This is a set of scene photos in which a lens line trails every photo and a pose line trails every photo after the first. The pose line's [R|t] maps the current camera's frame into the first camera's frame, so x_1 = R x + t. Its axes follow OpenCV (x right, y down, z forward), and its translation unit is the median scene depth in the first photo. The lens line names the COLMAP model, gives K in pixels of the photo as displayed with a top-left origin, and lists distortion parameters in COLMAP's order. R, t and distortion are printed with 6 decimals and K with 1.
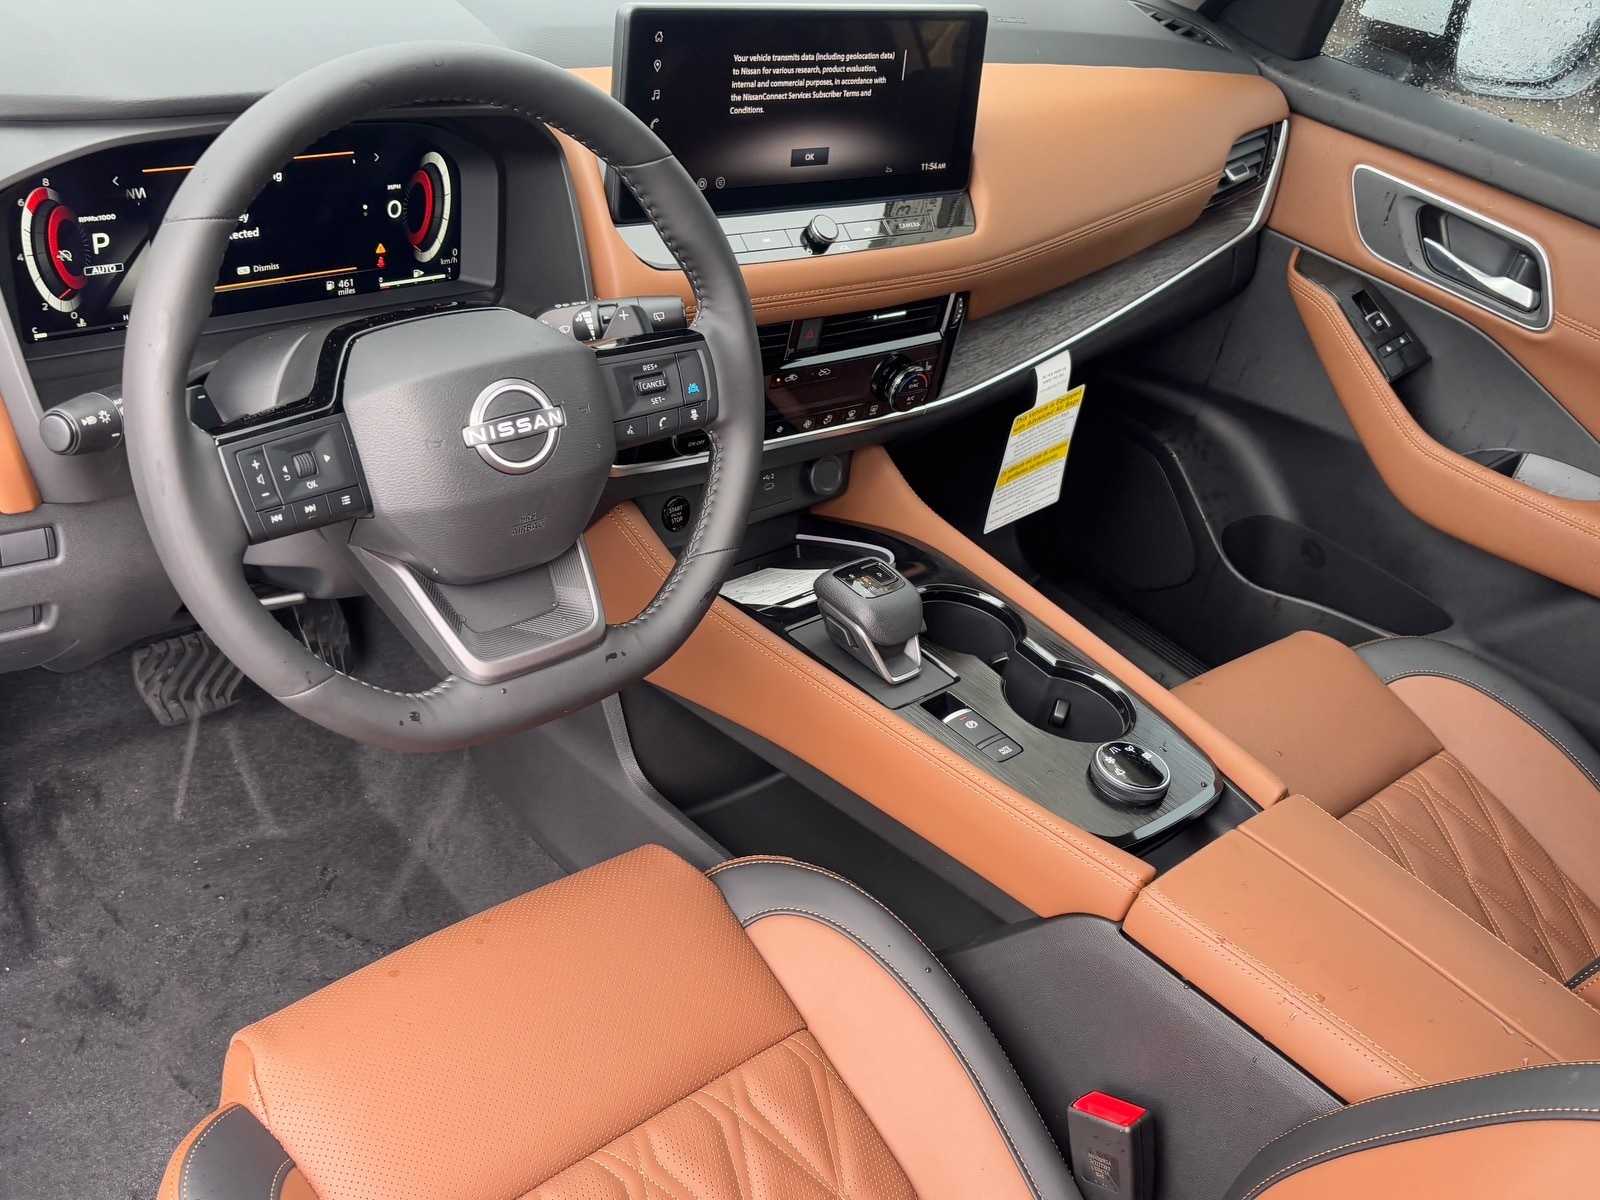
lens RADIAL K [[1608.2, 0, 788.4], [0, 1608.2, 606.5], [0, 0, 1]] dist [0.100347, -0.266895]
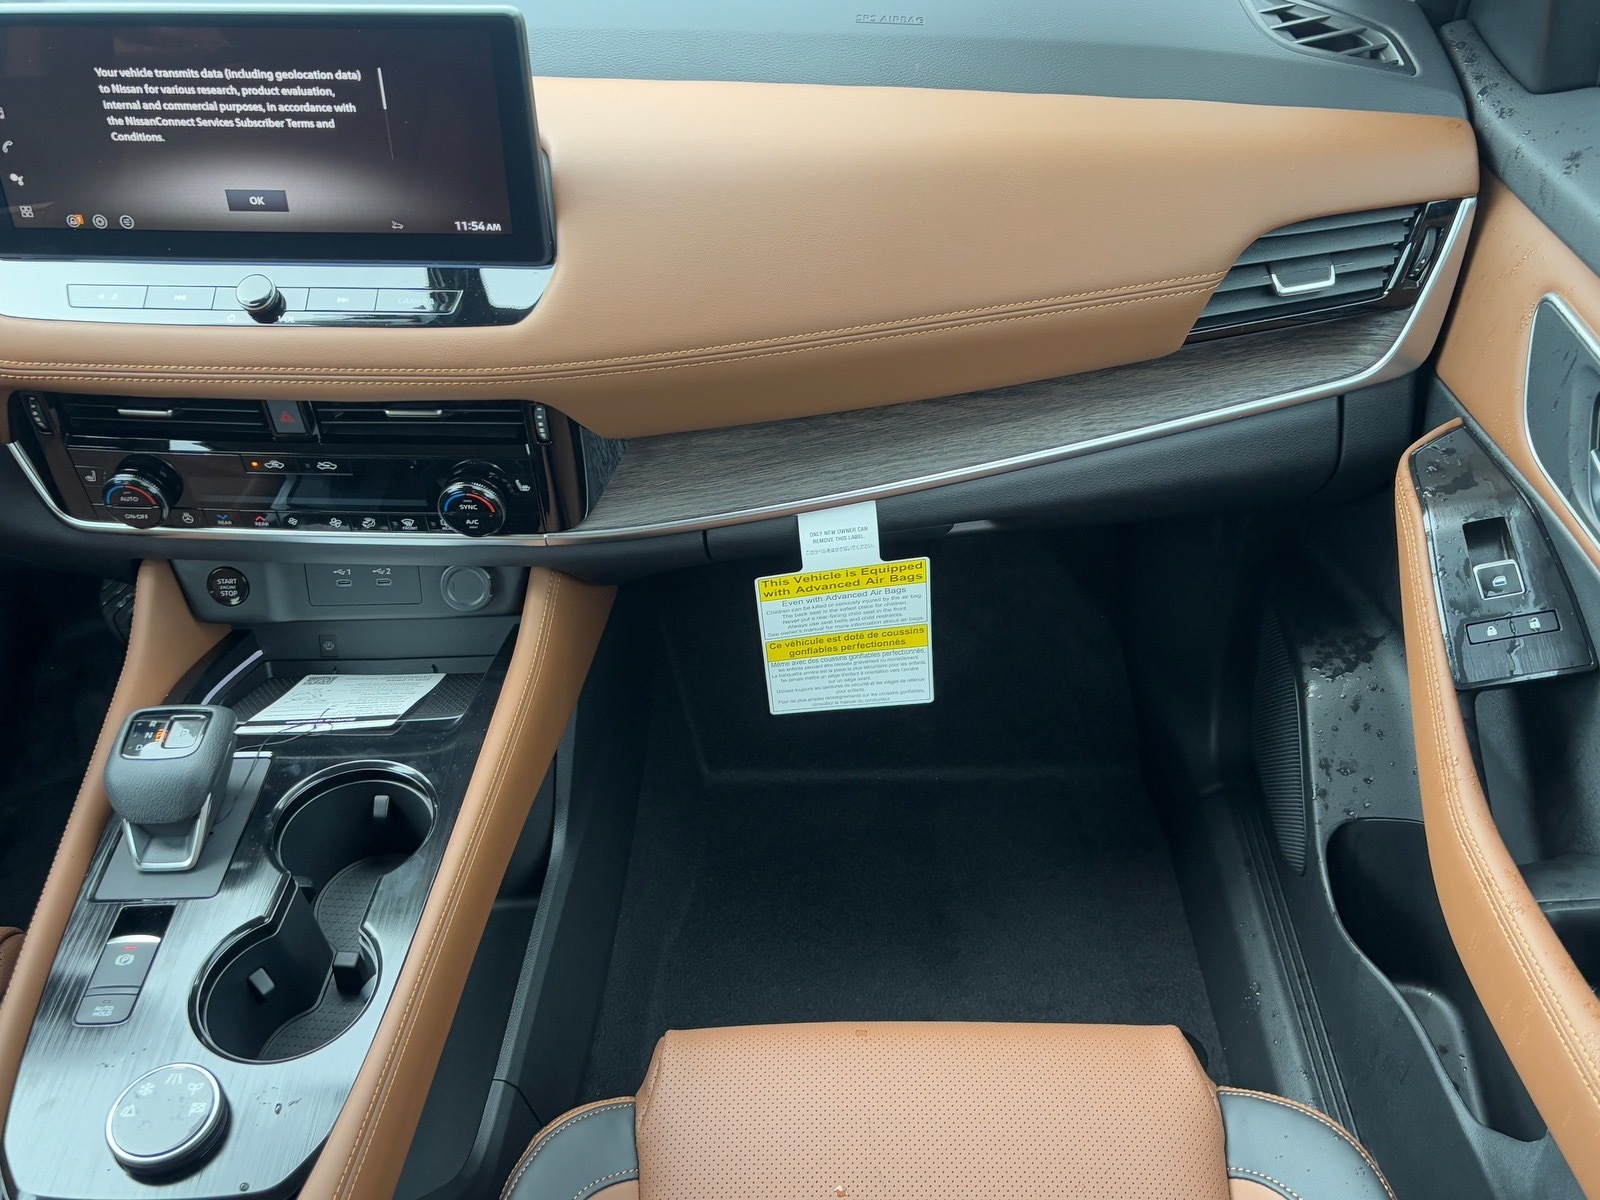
lens RADIAL K [[1470.2, 0, 798.8], [0, 1470.2, 614.7], [0, 0, 1]] dist [0.028353, -0.011299]
pose [[0.723311, 0.276886, -0.632578, 0.747110], [-0.234422, 0.960144, 0.152219, -0.267105], [0.649513, 0.038188, 0.759391, 0.660757]]
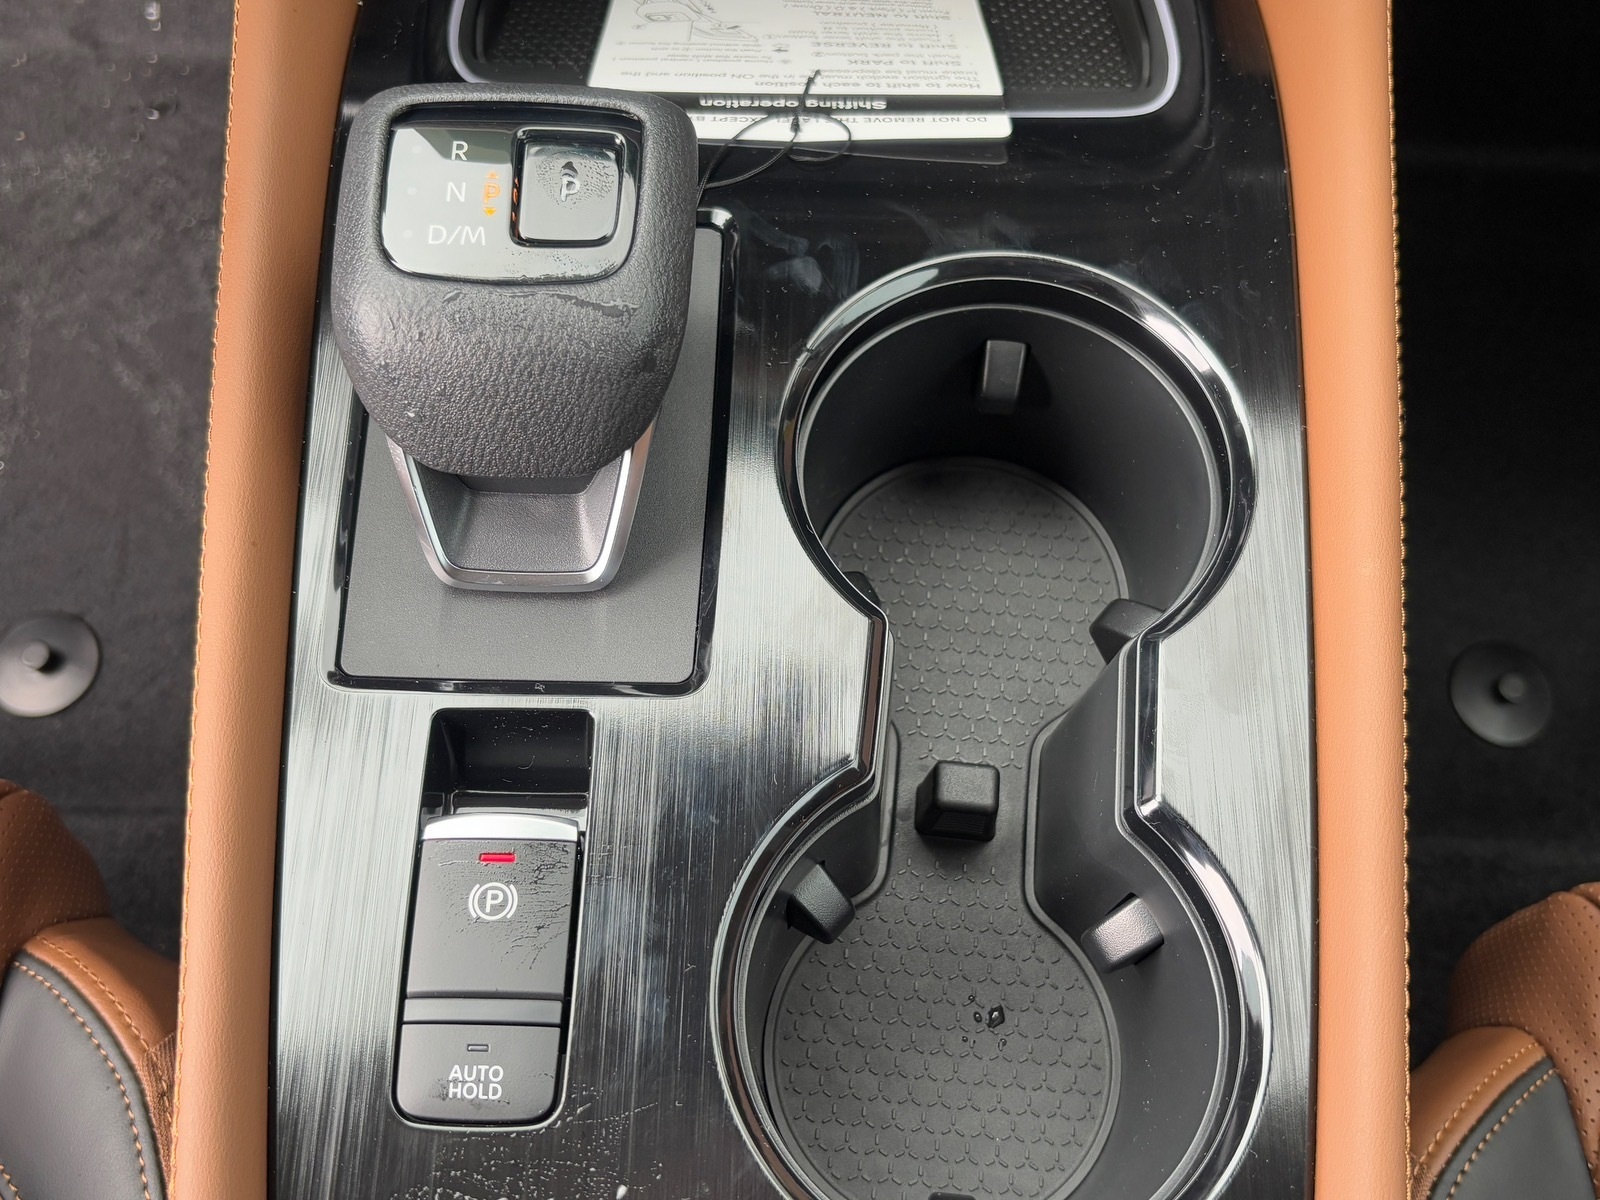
lens RADIAL K [[1629.5, 0, 800.0], [0, 1629.5, 600.0], [0, 0, 1]] dist [0.007596, 0.004970]
pose [[0.716877, 0.560063, -0.415230, 0.229689], [-0.290669, 0.781427, 0.552163, -0.123618], [0.633718, -0.275139, 0.722980, 0.850539]]
